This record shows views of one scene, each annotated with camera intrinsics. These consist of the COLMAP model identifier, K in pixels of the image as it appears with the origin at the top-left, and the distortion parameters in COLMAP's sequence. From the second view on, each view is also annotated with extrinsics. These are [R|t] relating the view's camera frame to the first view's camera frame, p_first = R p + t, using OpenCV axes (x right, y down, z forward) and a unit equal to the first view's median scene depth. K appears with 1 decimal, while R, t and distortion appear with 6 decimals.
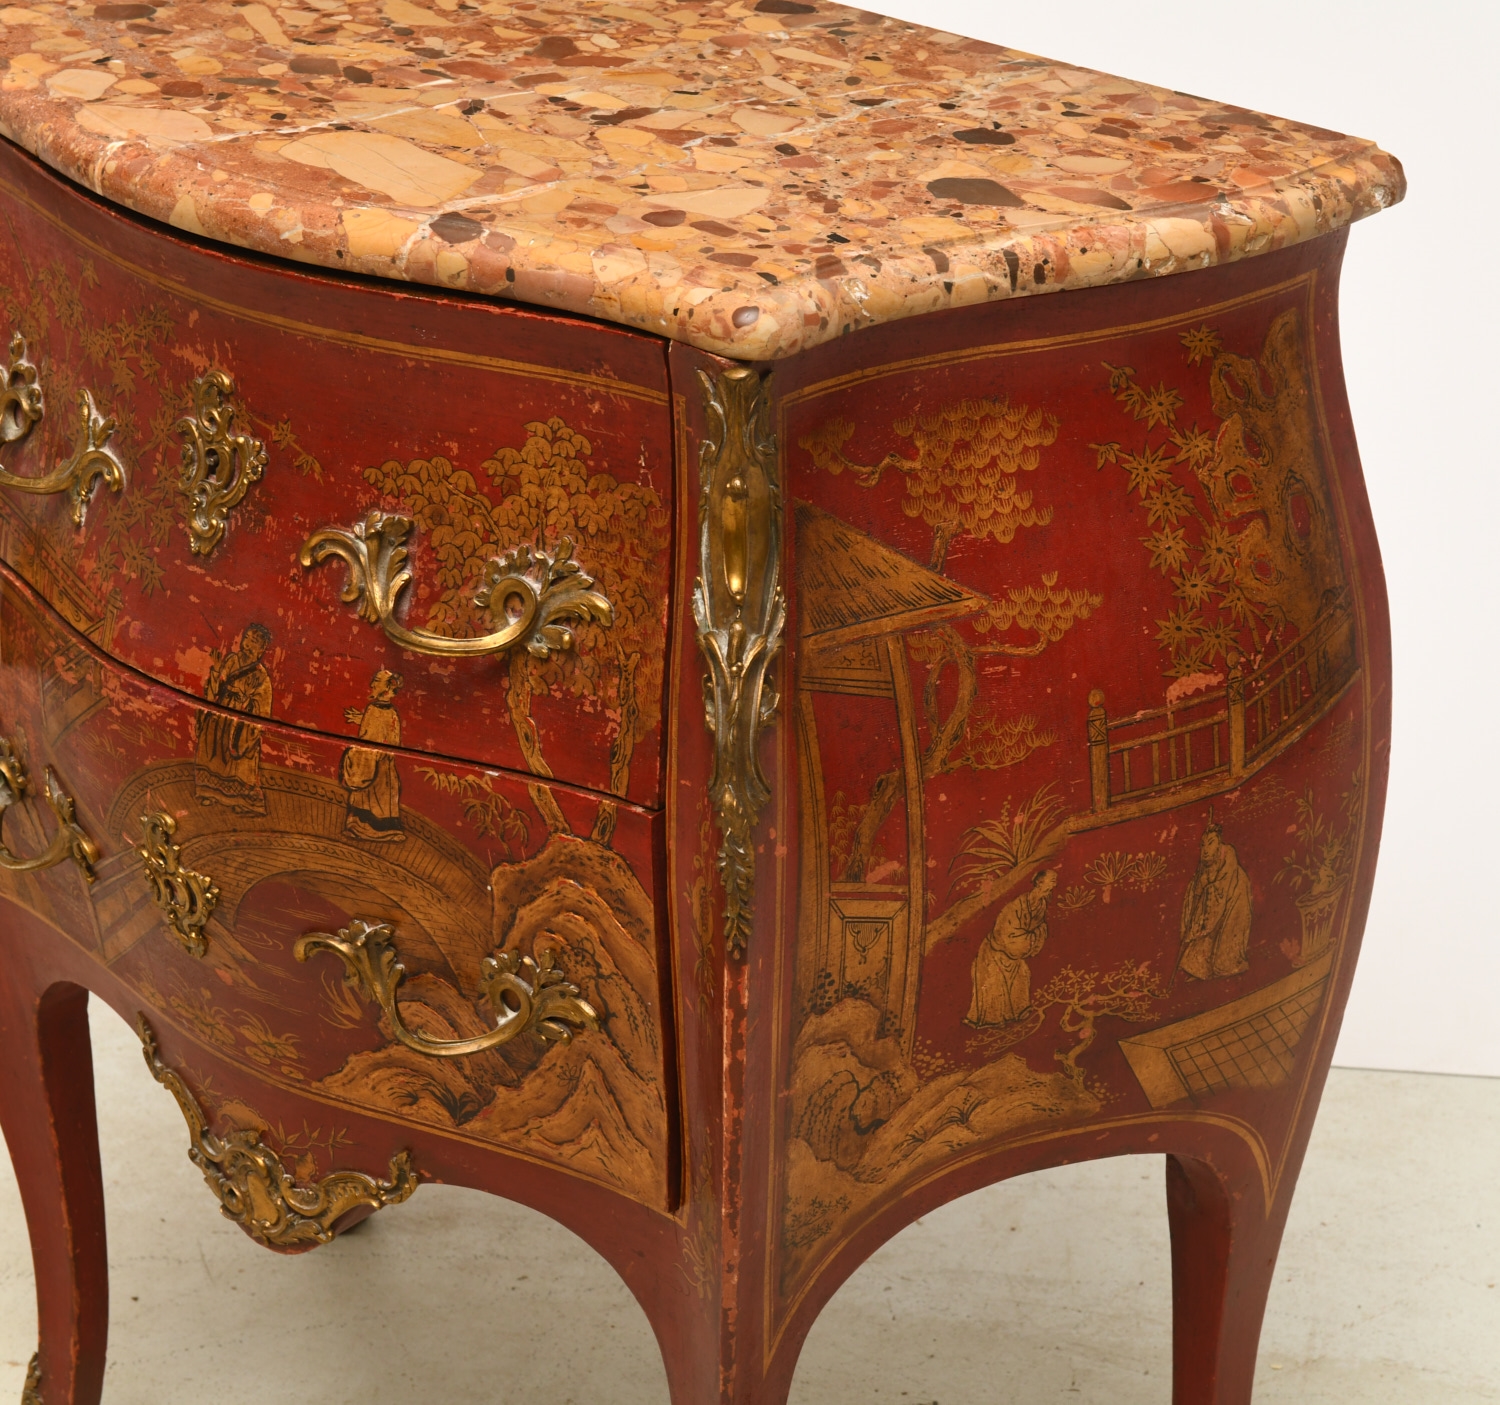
lens RADIAL K [[3645.2, 0, 750.0], [0, 3645.2, 702.5], [0, 0, 1]] dist [0.119415, -1.136940]
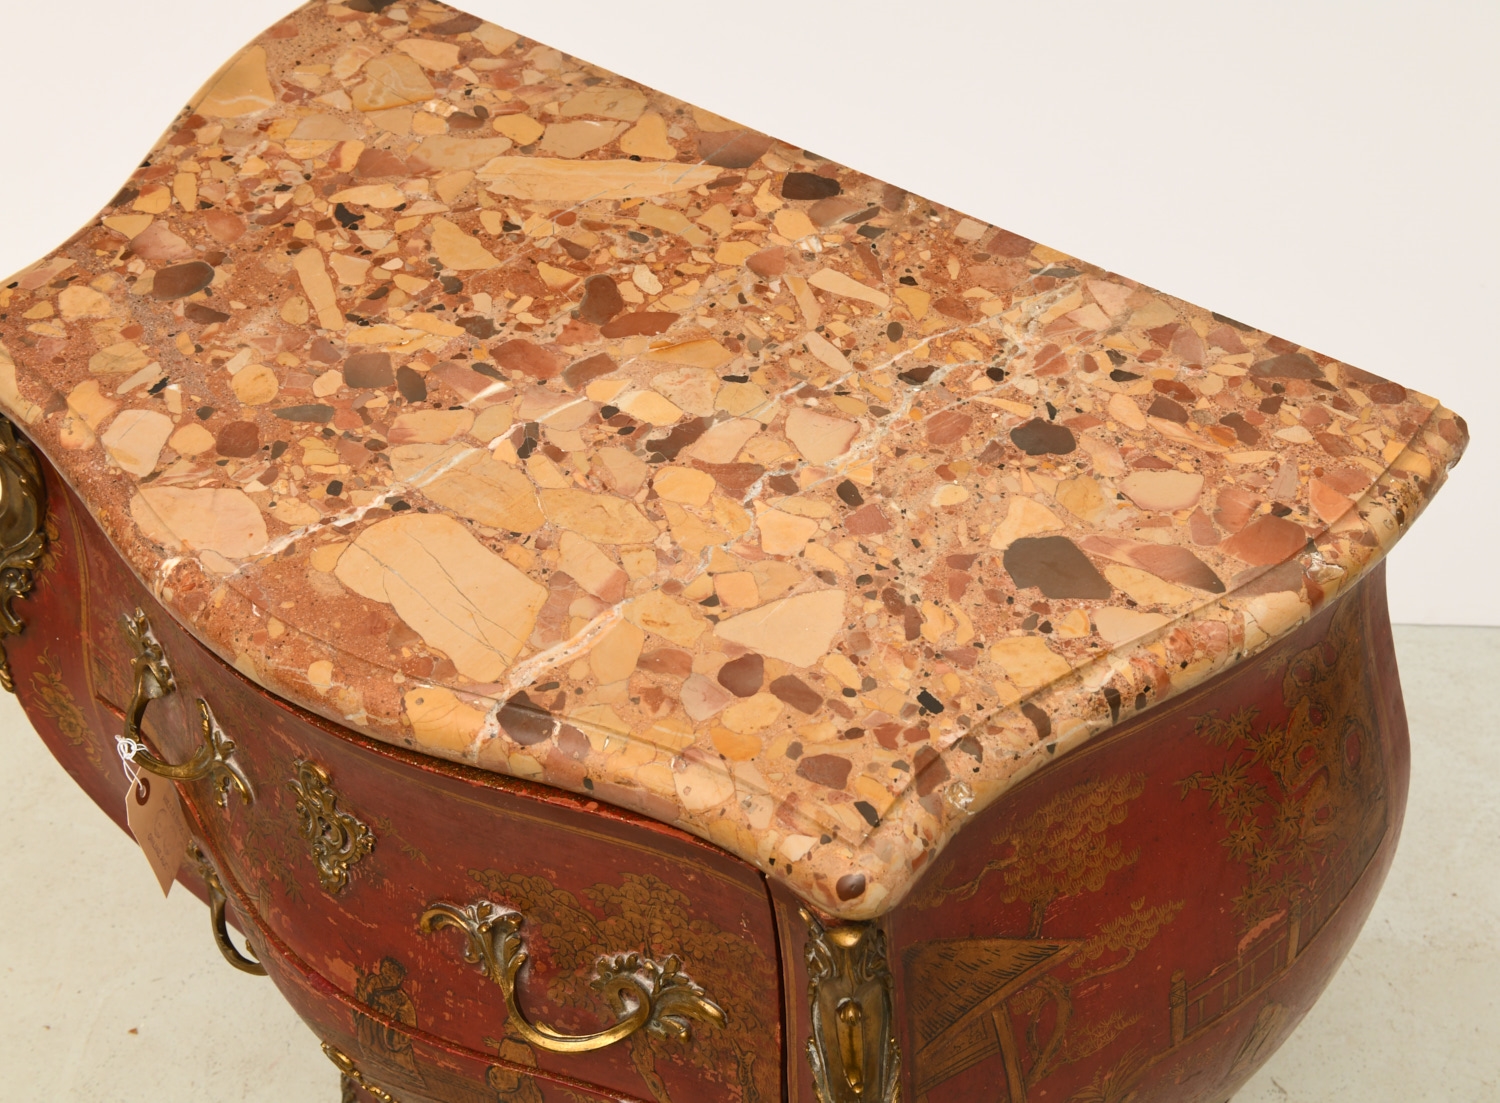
lens RADIAL K [[1865.8, 0, 753.9], [0, 1865.8, 685.5], [0, 0, 1]] dist [0.058451, -0.028964]
pose [[0.995737, -0.090070, -0.019891, -0.010308], [0.091459, 0.936051, 0.339769, -0.278893], [-0.011984, -0.340140, 0.940299, 0.513288]]
